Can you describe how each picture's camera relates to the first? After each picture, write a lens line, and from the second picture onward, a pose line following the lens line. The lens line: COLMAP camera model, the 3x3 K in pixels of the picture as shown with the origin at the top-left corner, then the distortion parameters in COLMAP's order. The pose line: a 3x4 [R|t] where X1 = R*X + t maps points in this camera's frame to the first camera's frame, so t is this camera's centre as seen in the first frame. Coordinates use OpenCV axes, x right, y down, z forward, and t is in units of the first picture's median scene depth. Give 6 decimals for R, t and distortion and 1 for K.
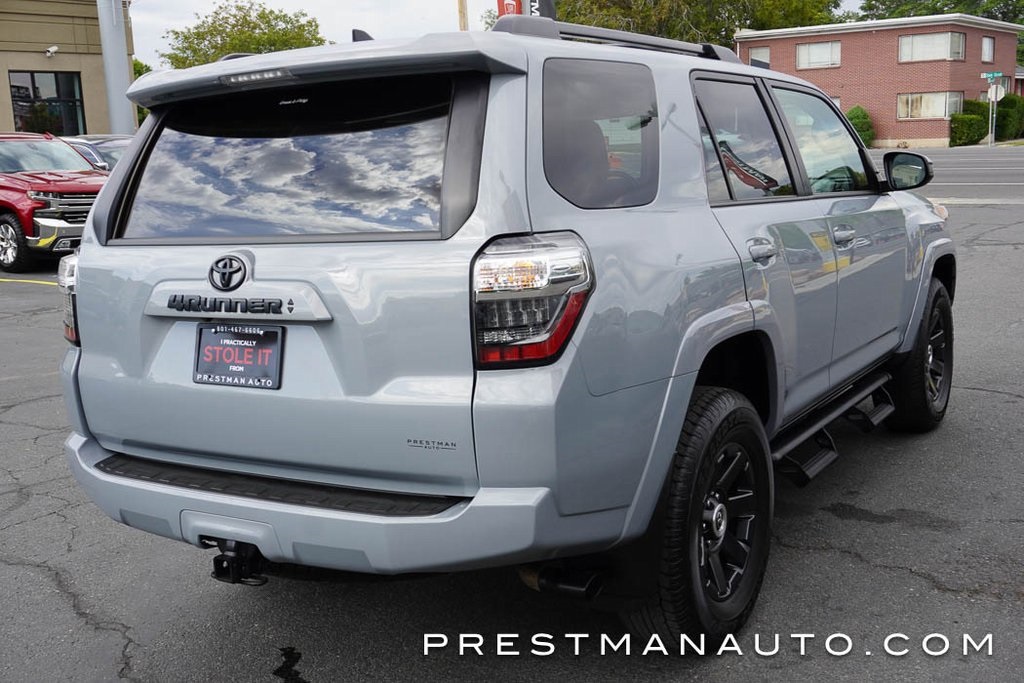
lens RADIAL K [[1131.3, 0, 512.0], [0, 1131.3, 341.5], [0, 0, 1]] dist [-0.001479, 0.017197]
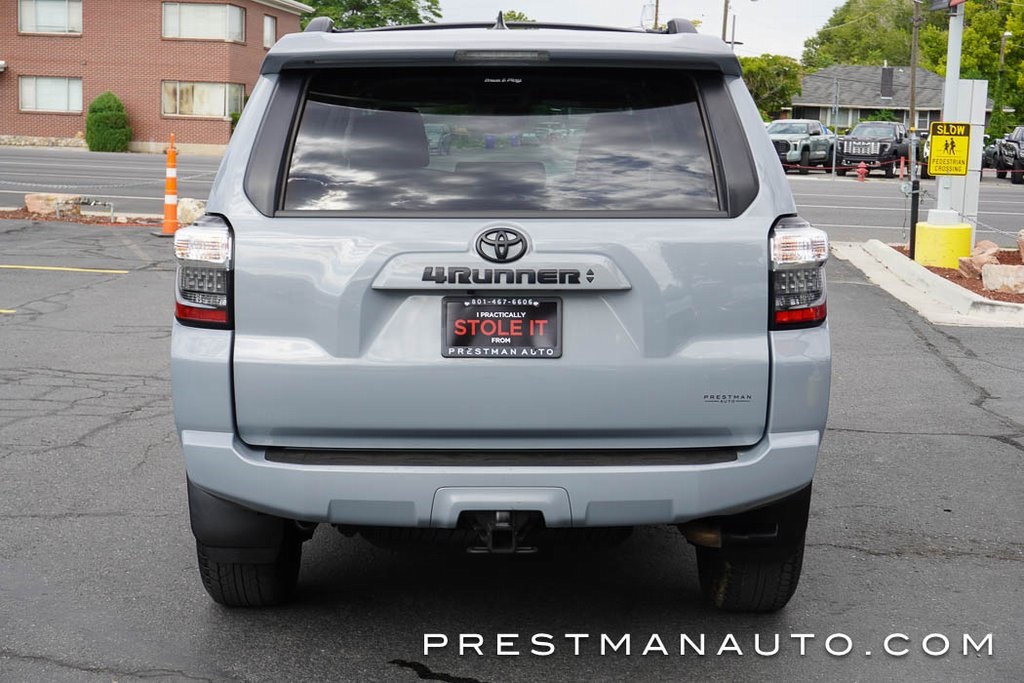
lens RADIAL K [[1671.9, 0, 512.0], [0, 1671.9, 341.5], [0, 0, 1]] dist [0.011263, -0.040205]
pose [[0.838201, -0.003904, 0.545348, -1.056820], [0.034074, 0.998396, -0.045225, 0.093410], [-0.544297, 0.056490, 0.836989, -0.254926]]
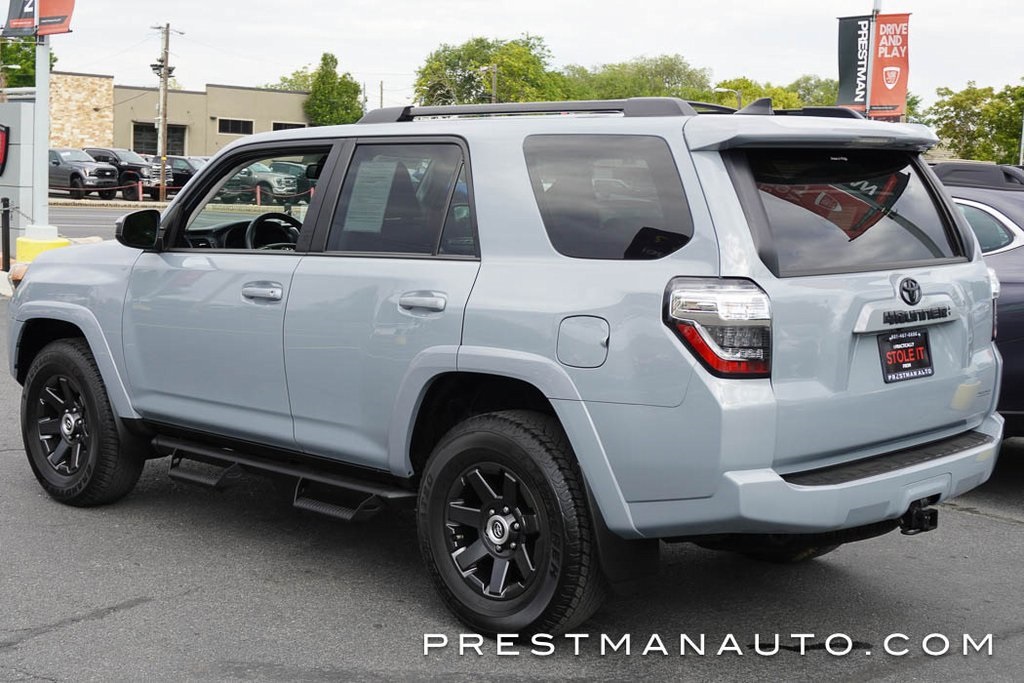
lens RADIAL K [[1551.0, 0, 512.0], [0, 1551.0, 341.5], [0, 0, 1]] dist [0.037887, 0.082279]
pose [[0.202872, -0.056773, 0.977558, -2.080063], [0.131620, 0.990839, 0.030230, -0.116909], [-0.970319, 0.122533, 0.208486, 1.072522]]
